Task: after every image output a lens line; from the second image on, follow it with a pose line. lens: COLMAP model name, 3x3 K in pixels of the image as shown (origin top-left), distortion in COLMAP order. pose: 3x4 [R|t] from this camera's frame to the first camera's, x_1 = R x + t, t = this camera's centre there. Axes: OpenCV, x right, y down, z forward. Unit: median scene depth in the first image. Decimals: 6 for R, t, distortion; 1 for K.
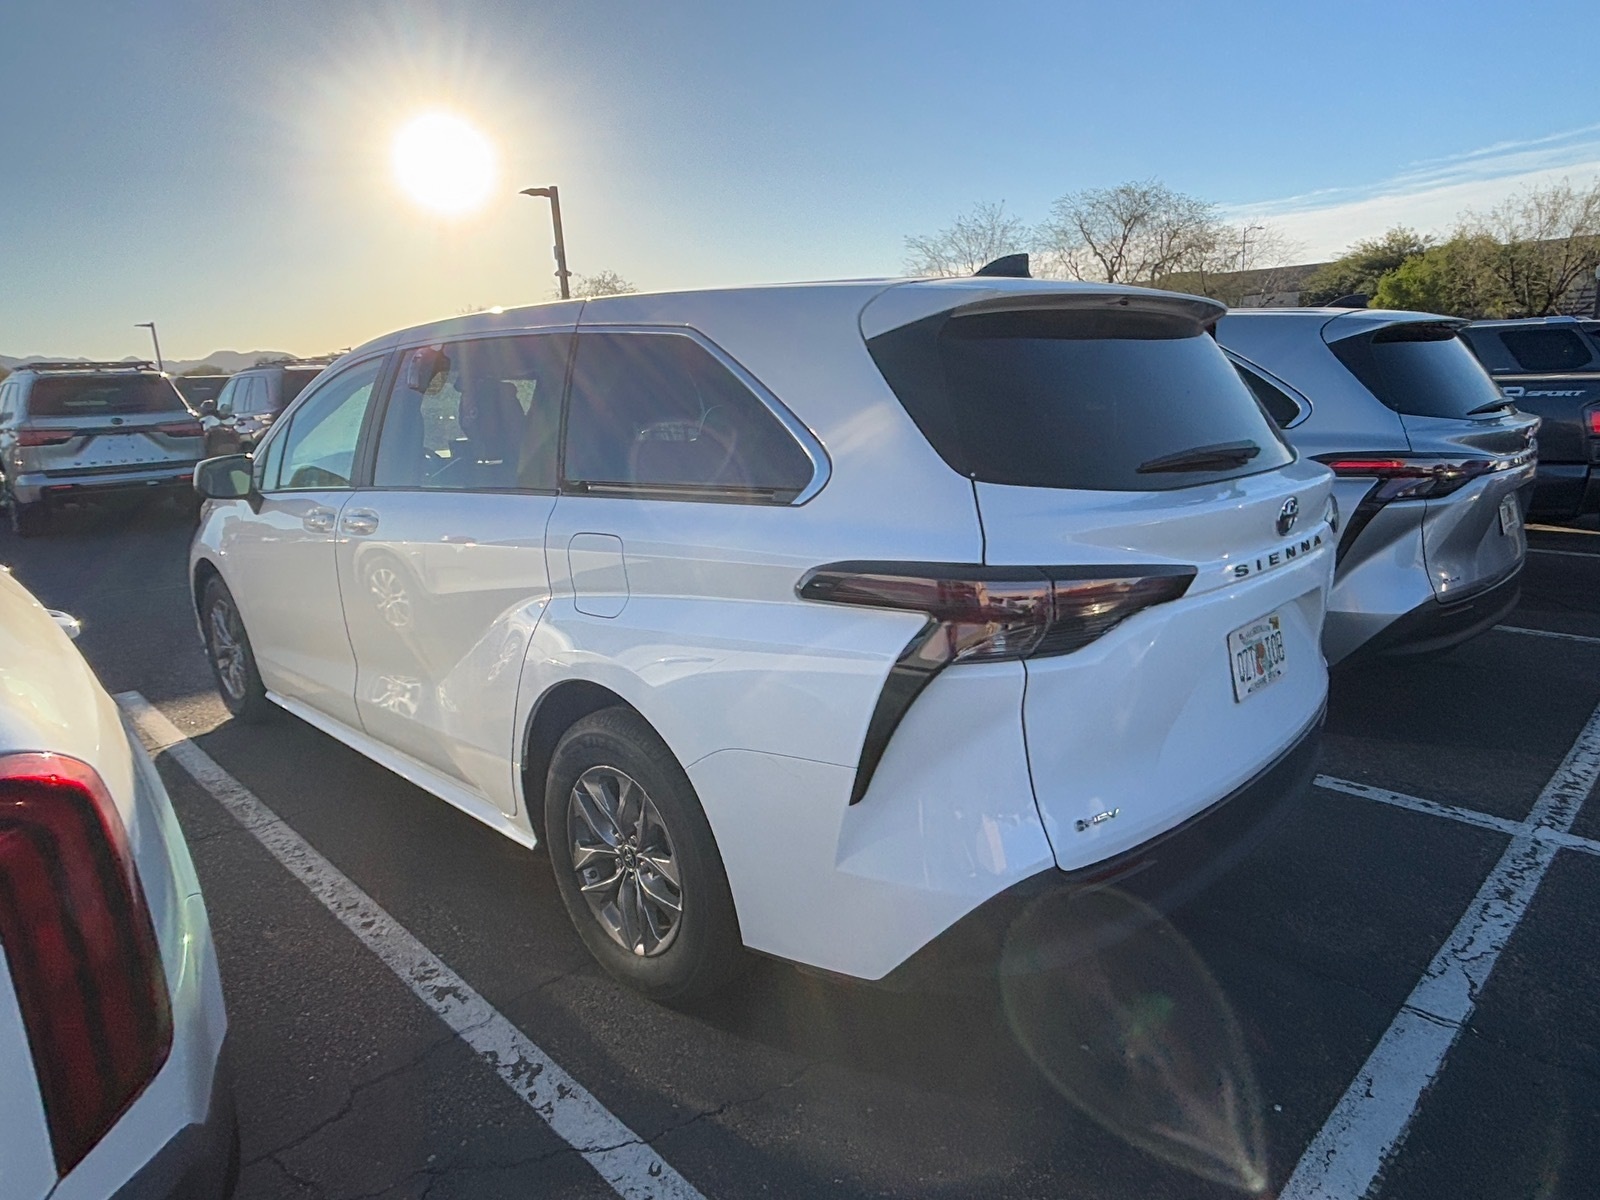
lens RADIAL K [[907.1, 0, 800.0], [0, 907.1, 600.0], [0, 0, 1]] dist [0.003056, 0.001417]
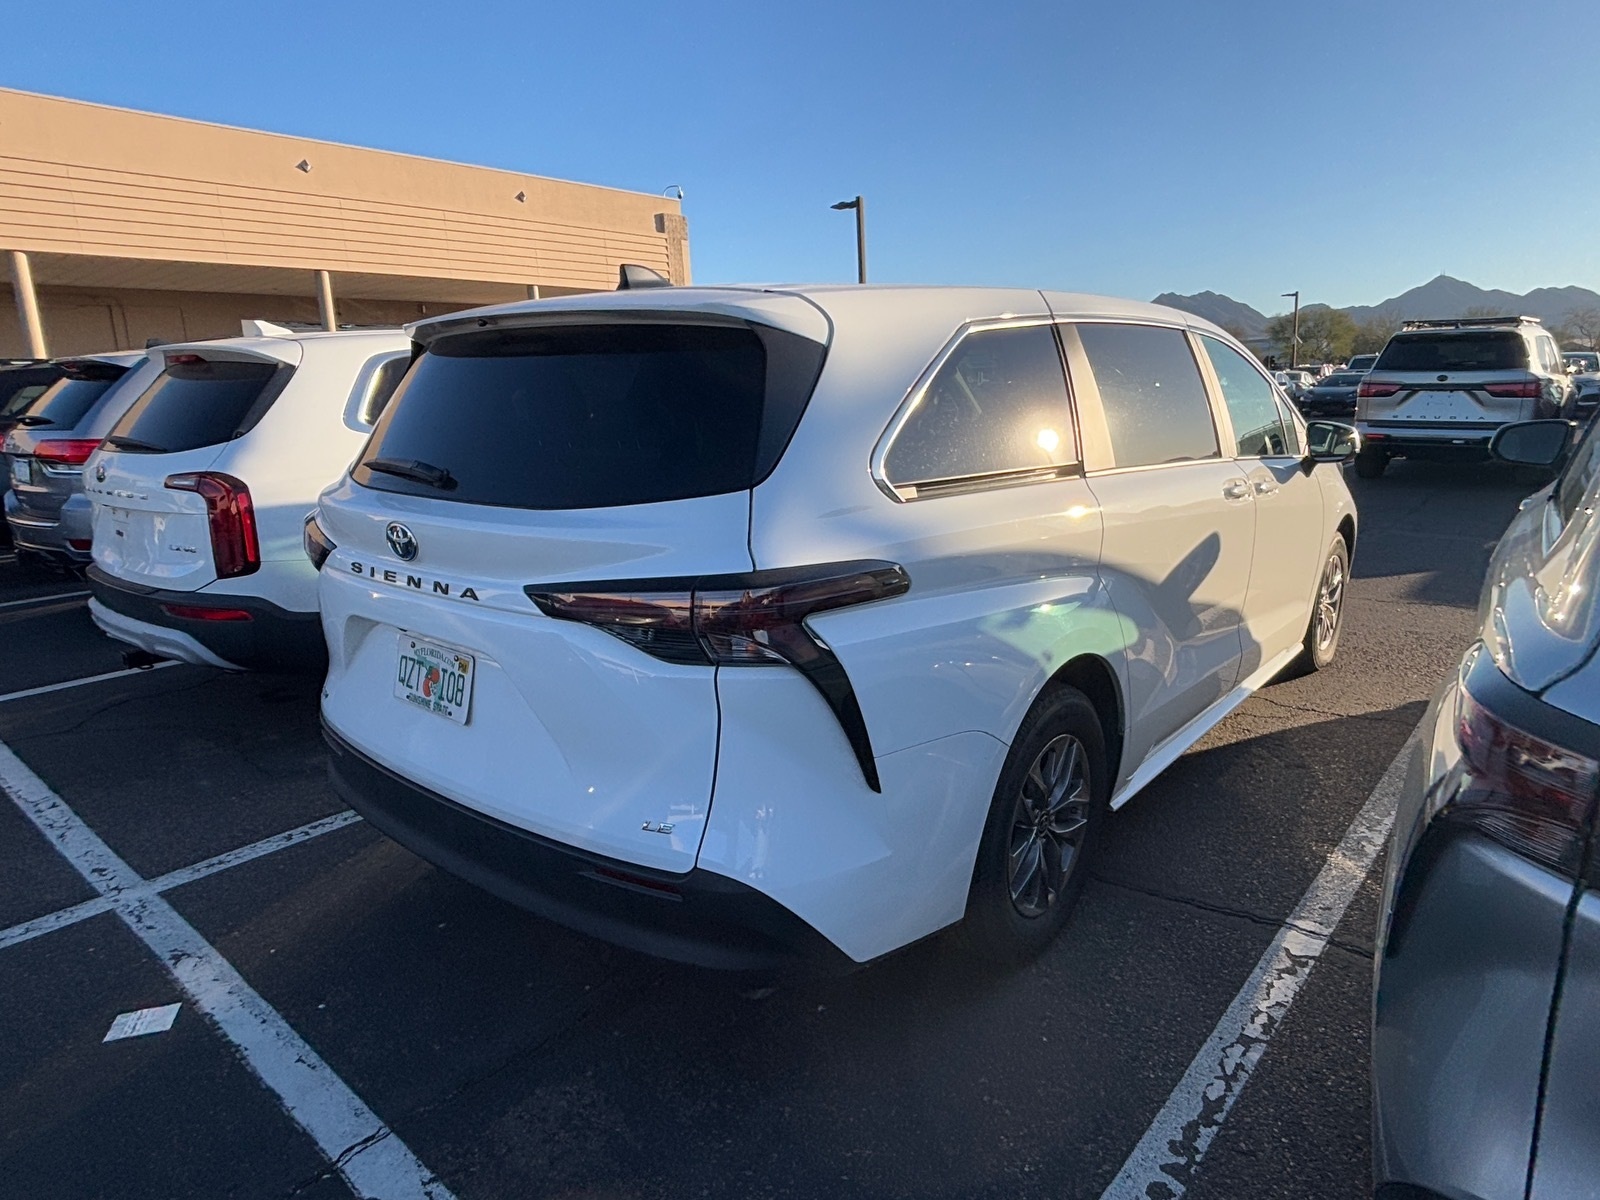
lens RADIAL K [[927.5, 0, 800.0], [0, 927.5, 600.0], [0, 0, 1]] dist [-0.004623, -0.001254]
pose [[0.135598, 0.276335, -0.951447, 1.013270], [-0.230311, 0.942802, 0.241000, -0.236122], [0.963623, 0.186450, 0.191485, 0.798921]]
